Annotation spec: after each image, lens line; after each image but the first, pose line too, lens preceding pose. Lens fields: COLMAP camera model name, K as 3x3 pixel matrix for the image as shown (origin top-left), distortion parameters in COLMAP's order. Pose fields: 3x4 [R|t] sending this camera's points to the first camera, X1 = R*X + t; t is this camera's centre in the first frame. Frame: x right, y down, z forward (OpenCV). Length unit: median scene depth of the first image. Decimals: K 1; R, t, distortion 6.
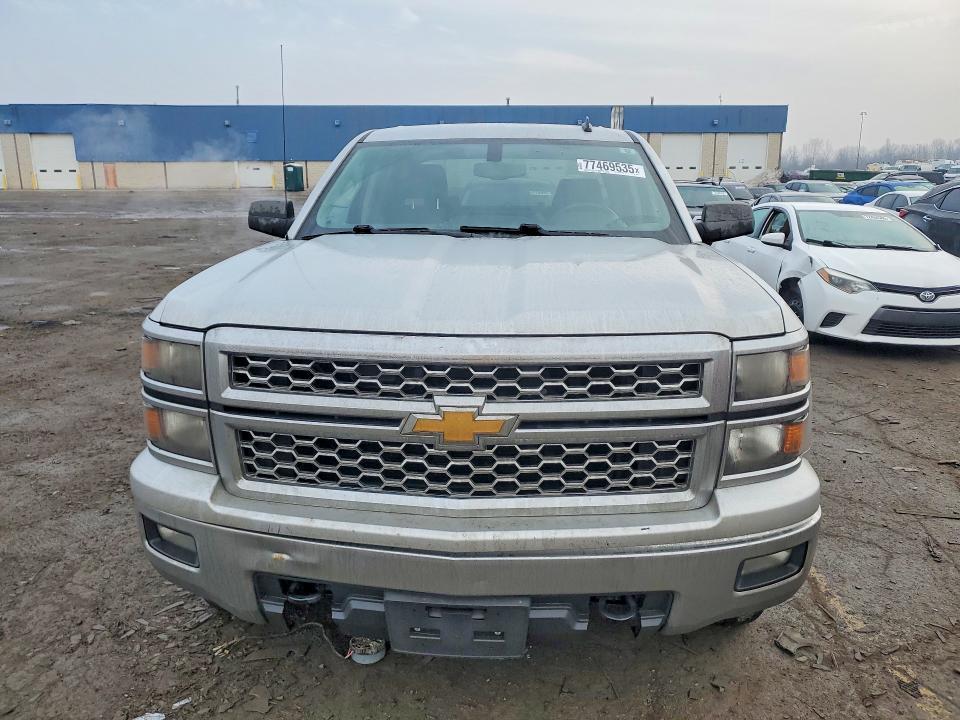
lens RADIAL K [[746.5, 0, 479.2], [0, 746.5, 364.8], [0, 0, 1]] dist [-0.002639, -0.002281]
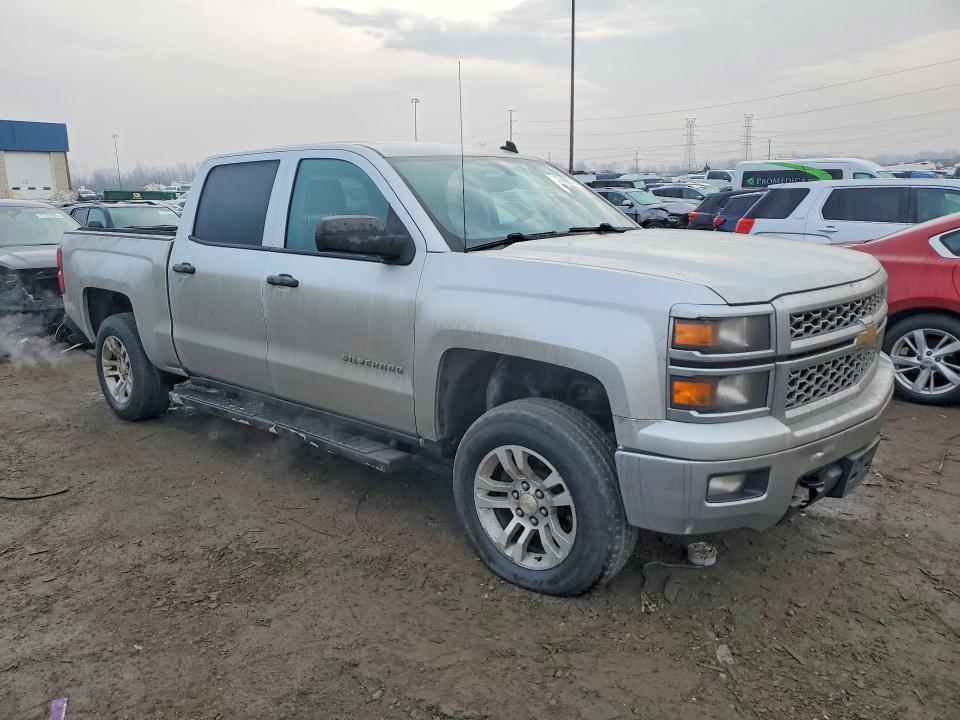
lens RADIAL K [[746.5, 0, 478.0], [0, 746.5, 361.7], [0, 0, 1]] dist [-0.002639, -0.002281]
pose [[0.616465, -0.179954, 0.766542, -0.112575], [0.203052, 0.976938, 0.066048, -0.008866], [-0.760750, 0.114932, 0.638788, 0.038288]]
